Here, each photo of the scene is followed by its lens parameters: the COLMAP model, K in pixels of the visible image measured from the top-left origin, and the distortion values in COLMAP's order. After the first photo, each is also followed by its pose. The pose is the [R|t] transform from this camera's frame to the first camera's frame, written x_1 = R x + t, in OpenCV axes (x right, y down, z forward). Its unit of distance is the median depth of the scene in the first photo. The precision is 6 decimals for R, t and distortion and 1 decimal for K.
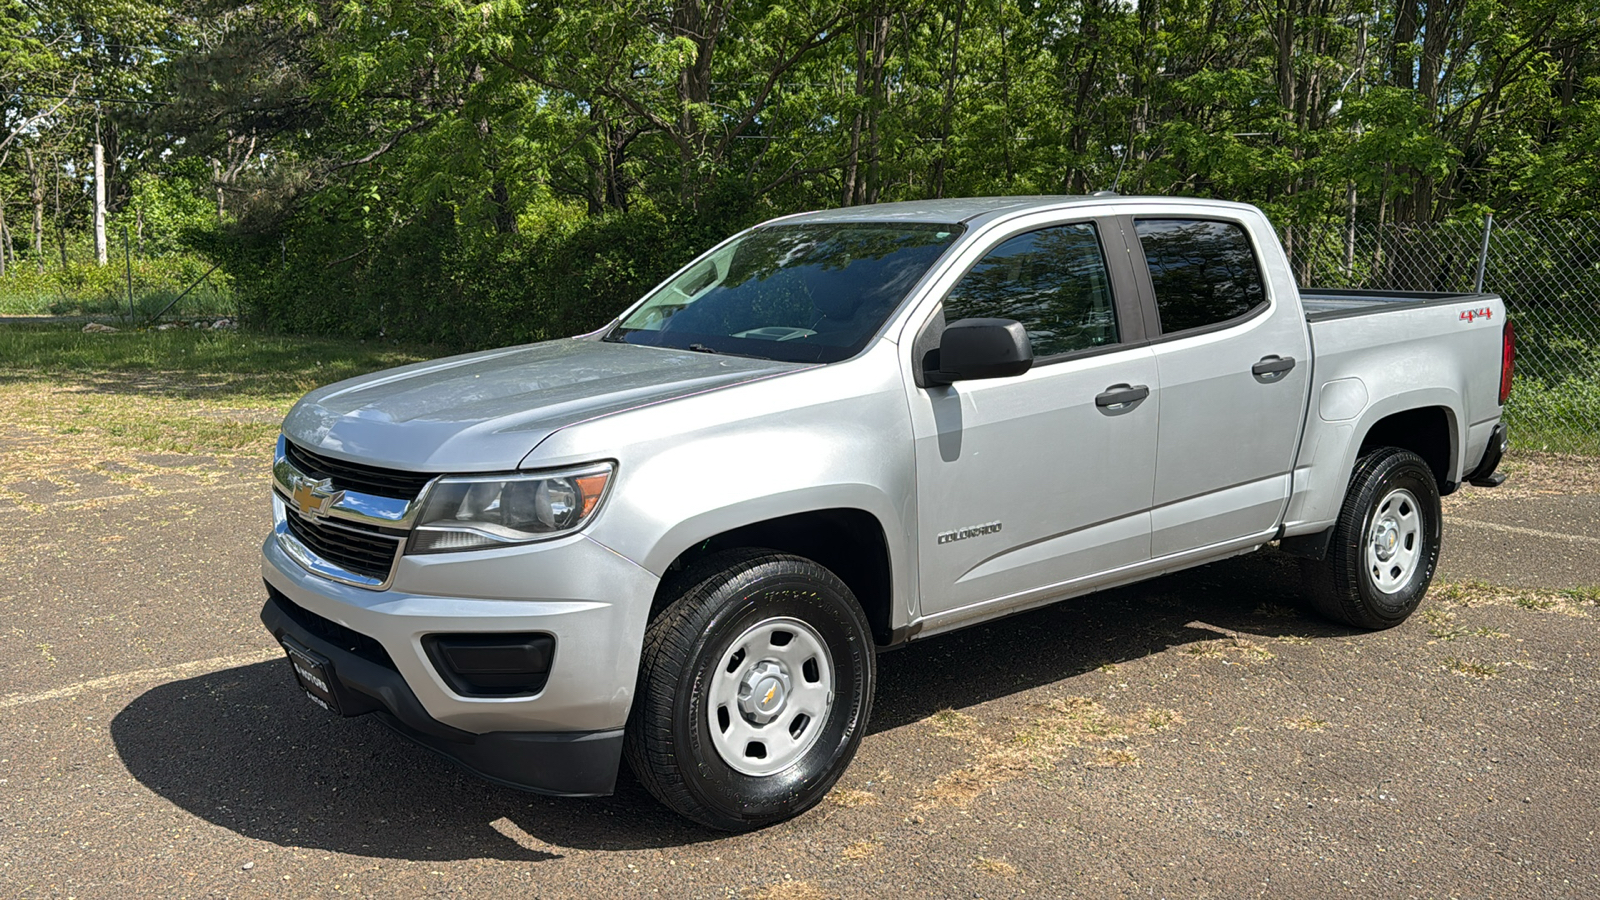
lens RADIAL K [[1342.5, 0, 800.0], [0, 1342.5, 450.0], [0, 0, 1]] dist [0.172719, -0.317928]
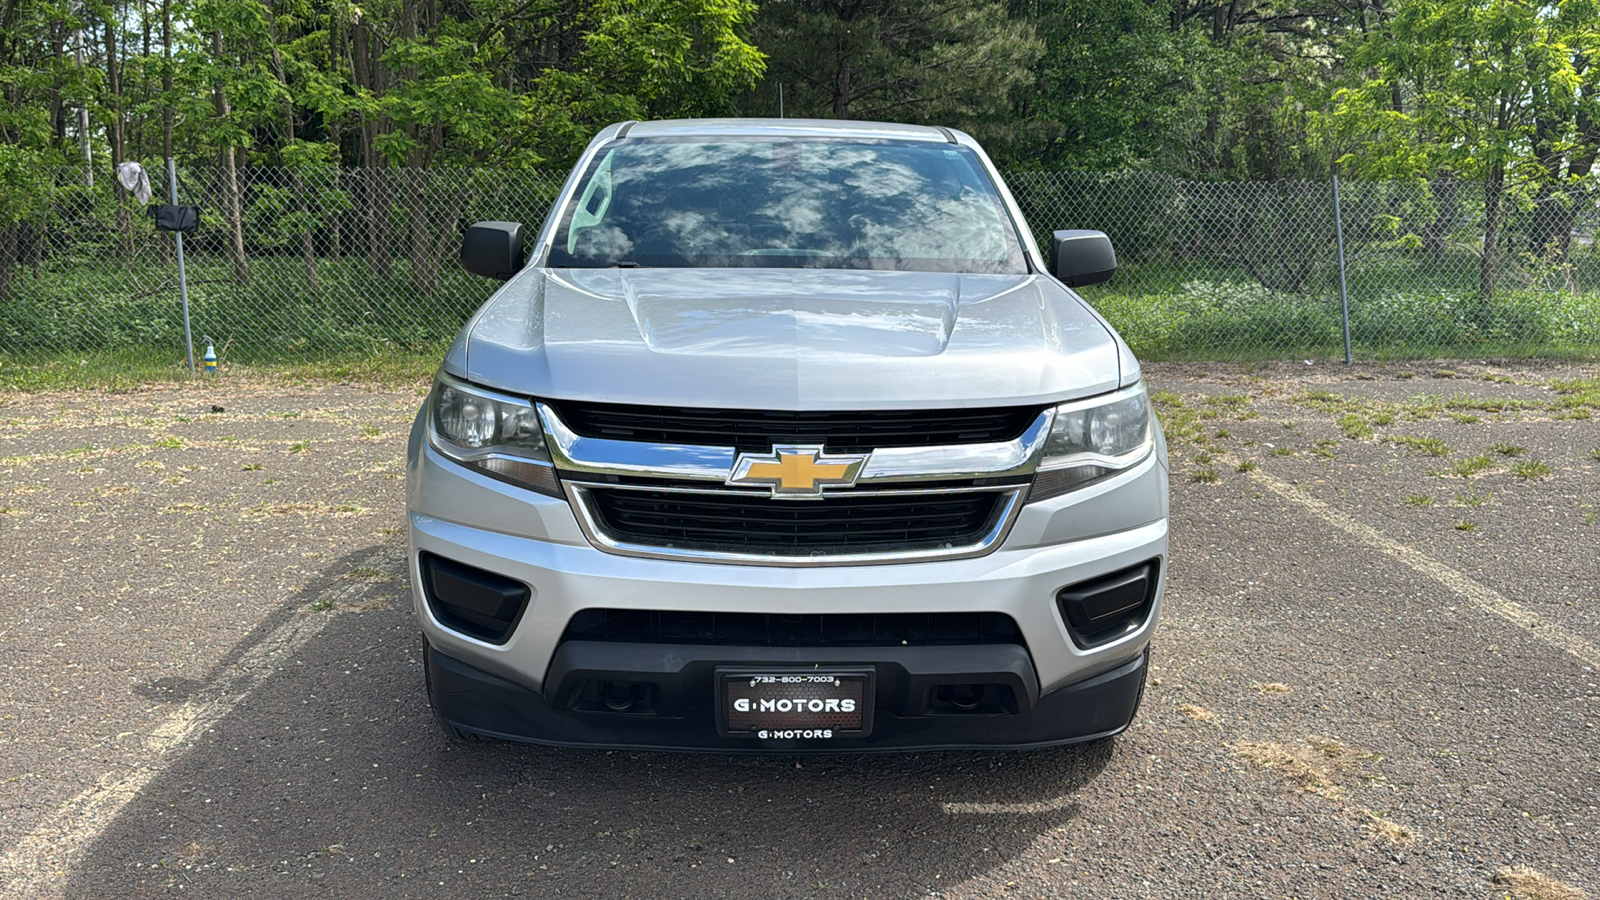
lens RADIAL K [[1342.5, 0, 800.0], [0, 1342.5, 450.0], [0, 0, 1]] dist [0.172719, -0.317928]
pose [[0.615233, -0.128982, 0.777722, -0.919380], [0.104963, 0.991144, 0.081344, -0.035161], [-0.781327, 0.031586, 0.623323, 0.524032]]
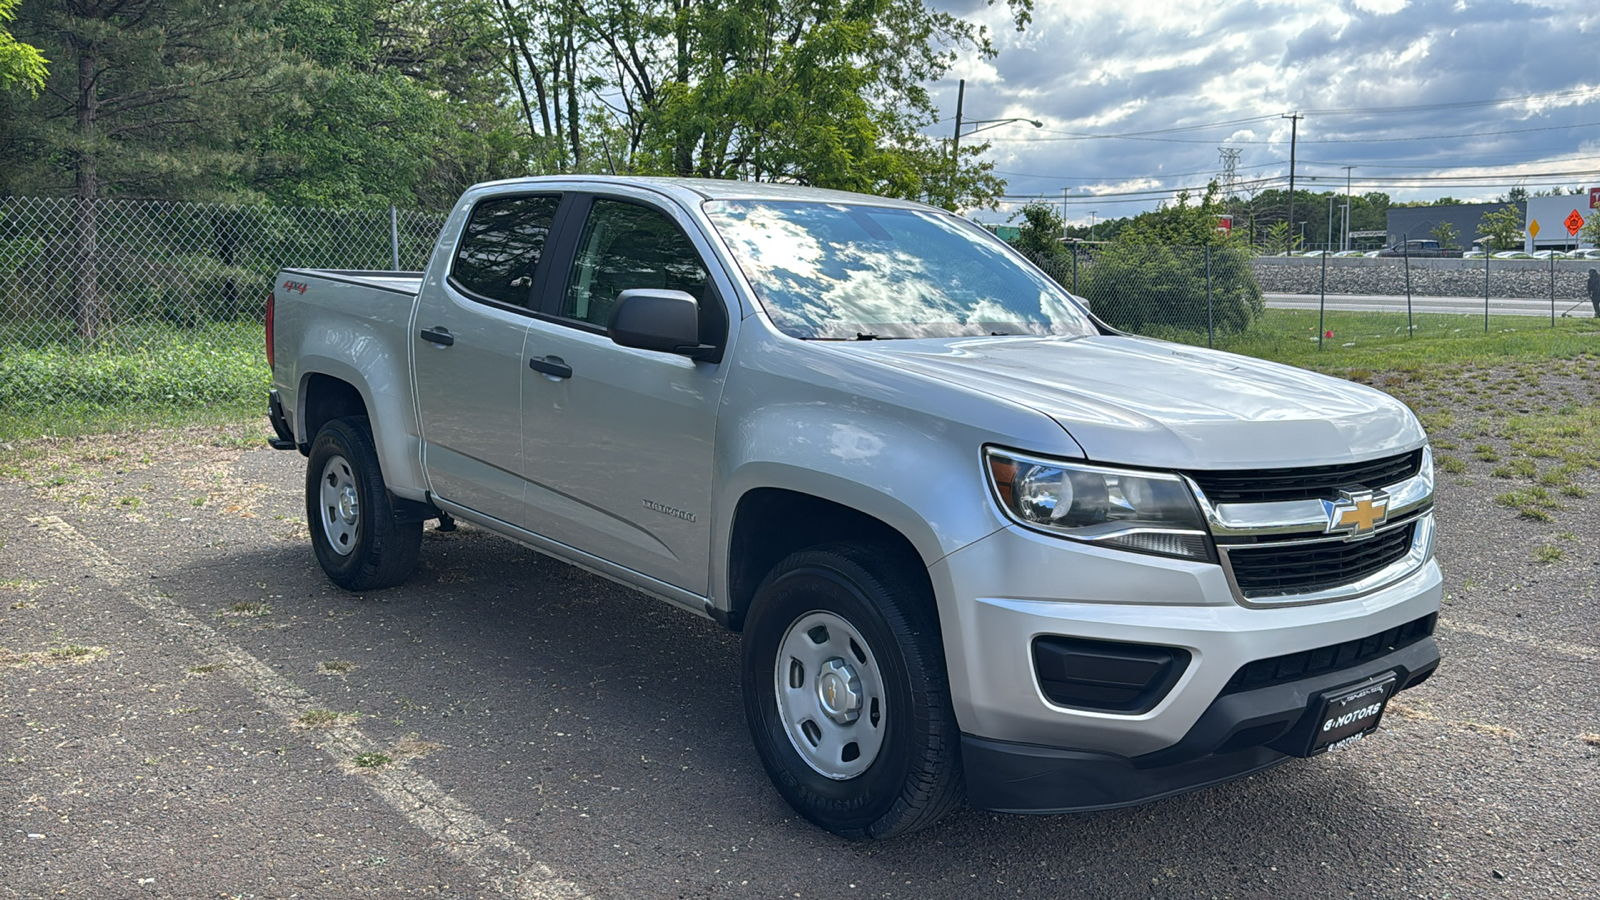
lens RADIAL K [[1342.5, 0, 800.0], [0, 1342.5, 450.0], [0, 0, 1]] dist [0.172719, -0.317928]
pose [[-0.005751, -0.134262, 0.990929, -1.205802], [0.118734, 0.983844, 0.133991, -0.163242], [-0.992909, 0.118427, 0.010283, 1.320677]]
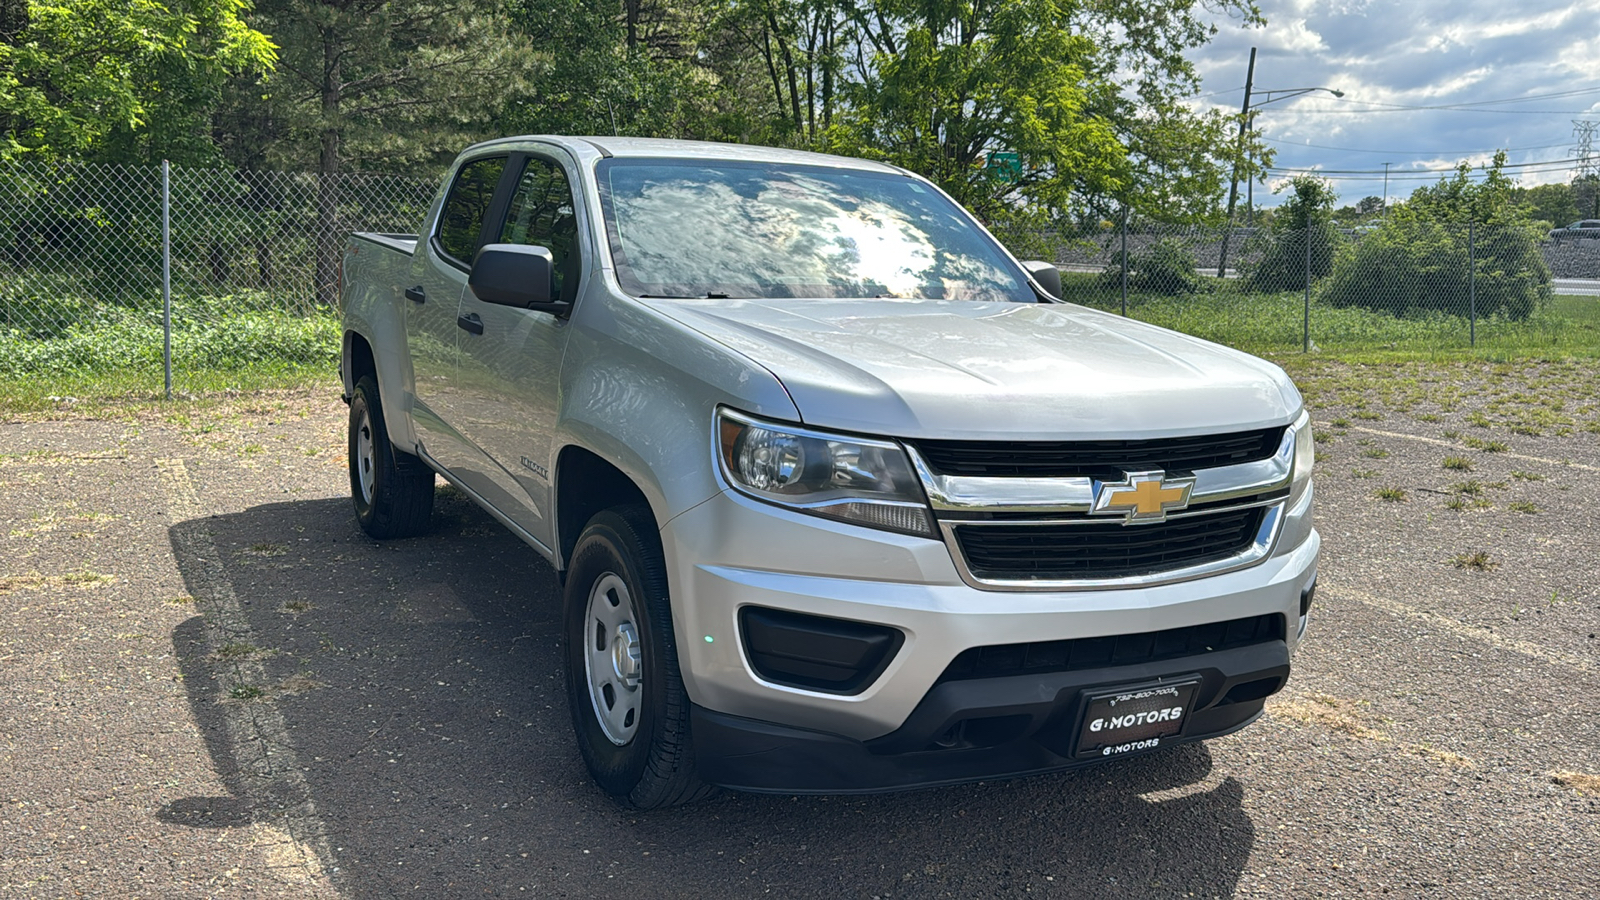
lens RADIAL K [[1347.5, 0, 800.0], [0, 1347.5, 450.0], [0, 0, 1]] dist [0.159417, -0.322817]
pose [[0.206624, -0.143758, 0.967802, -1.146118], [0.108960, 0.986375, 0.123254, -0.108838], [-0.972334, 0.079985, 0.219473, 1.001017]]
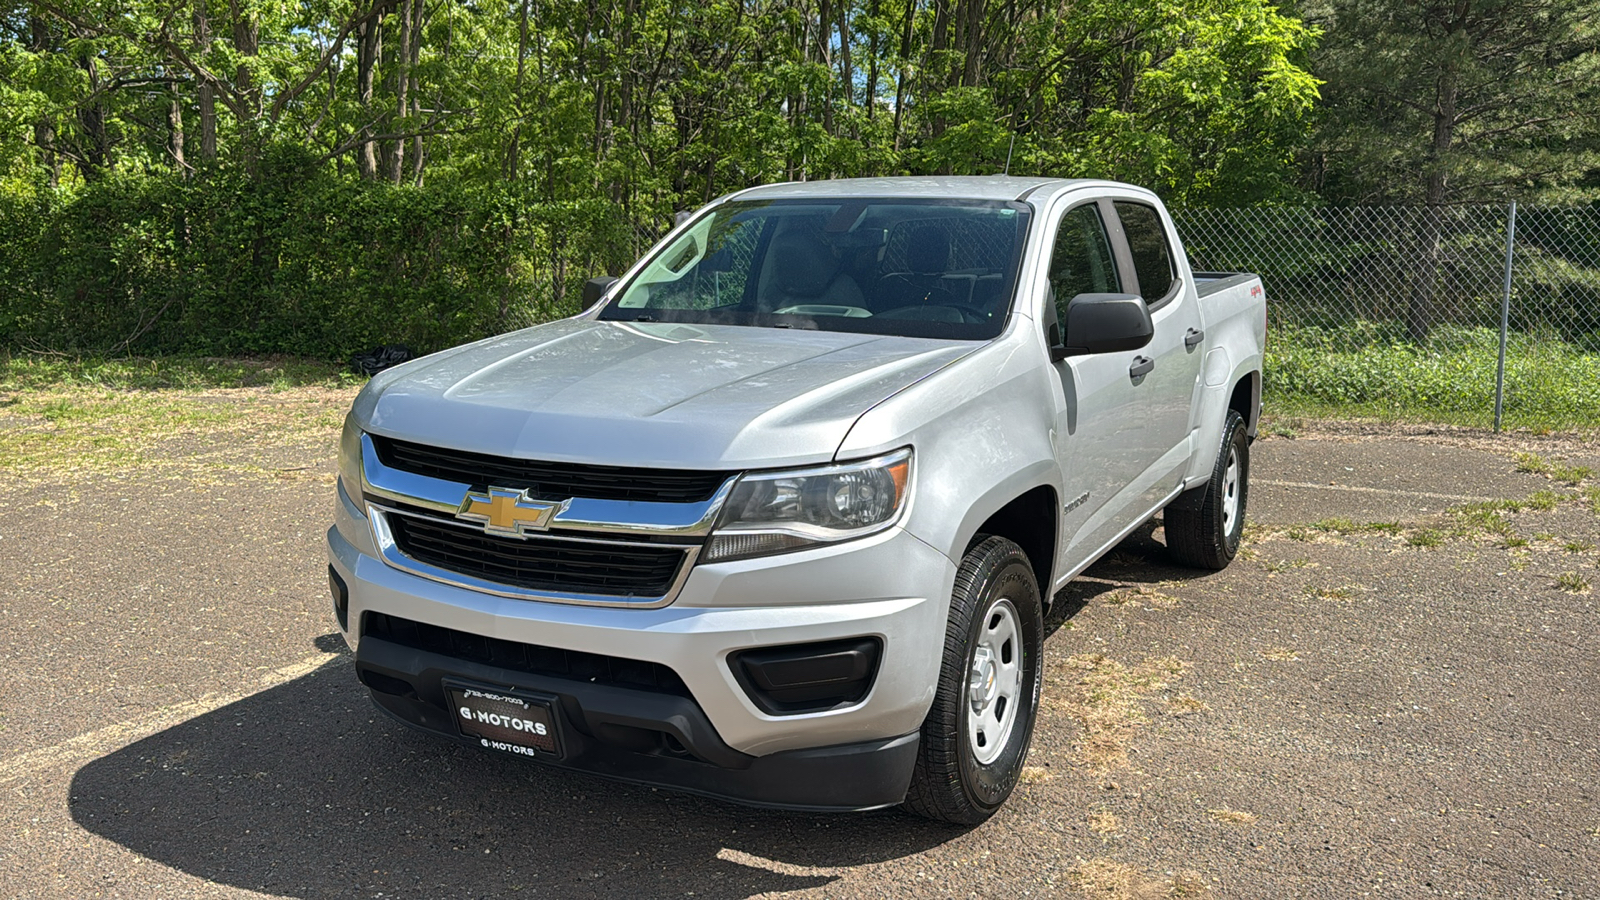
lens RADIAL K [[1347.5, 0, 800.0], [0, 1347.5, 450.0], [0, 0, 1]] dist [0.159417, -0.322817]
pose [[0.915990, -0.049418, 0.398146, -0.516296], [0.044109, 0.998774, 0.022488, -0.012729], [-0.398769, -0.003037, 0.917047, 0.150332]]
